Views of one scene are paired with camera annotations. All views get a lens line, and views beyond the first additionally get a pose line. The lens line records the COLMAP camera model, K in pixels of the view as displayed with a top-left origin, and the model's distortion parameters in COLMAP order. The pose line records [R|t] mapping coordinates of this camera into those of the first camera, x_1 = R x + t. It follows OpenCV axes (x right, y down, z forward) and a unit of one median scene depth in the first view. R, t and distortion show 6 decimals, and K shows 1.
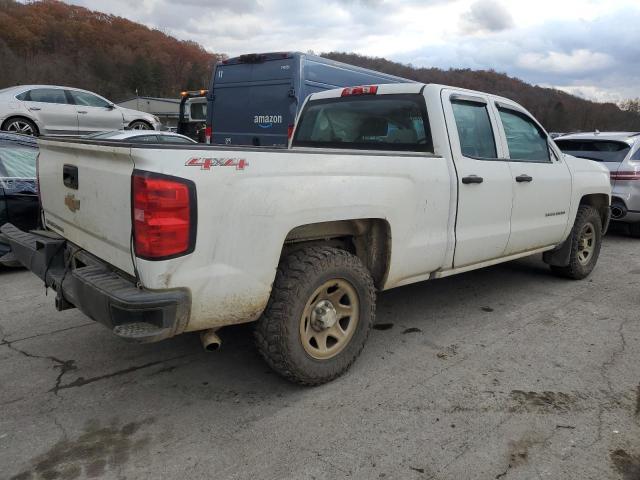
lens RADIAL K [[504.1, 0, 319.6], [0, 504.1, 241.7], [0, 0, 1]] dist [0.045696, -0.009835]
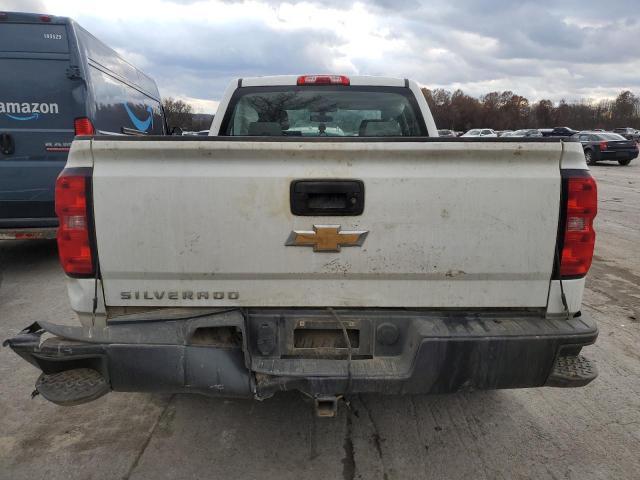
lens RADIAL K [[504.1, 0, 318.3], [0, 504.1, 238.5], [0, 0, 1]] dist [0.045696, -0.009835]
pose [[0.646876, -0.173266, 0.742650, -0.713049], [0.171315, 0.981973, 0.079880, -0.096885], [-0.743103, 0.075555, 0.664898, 0.446899]]
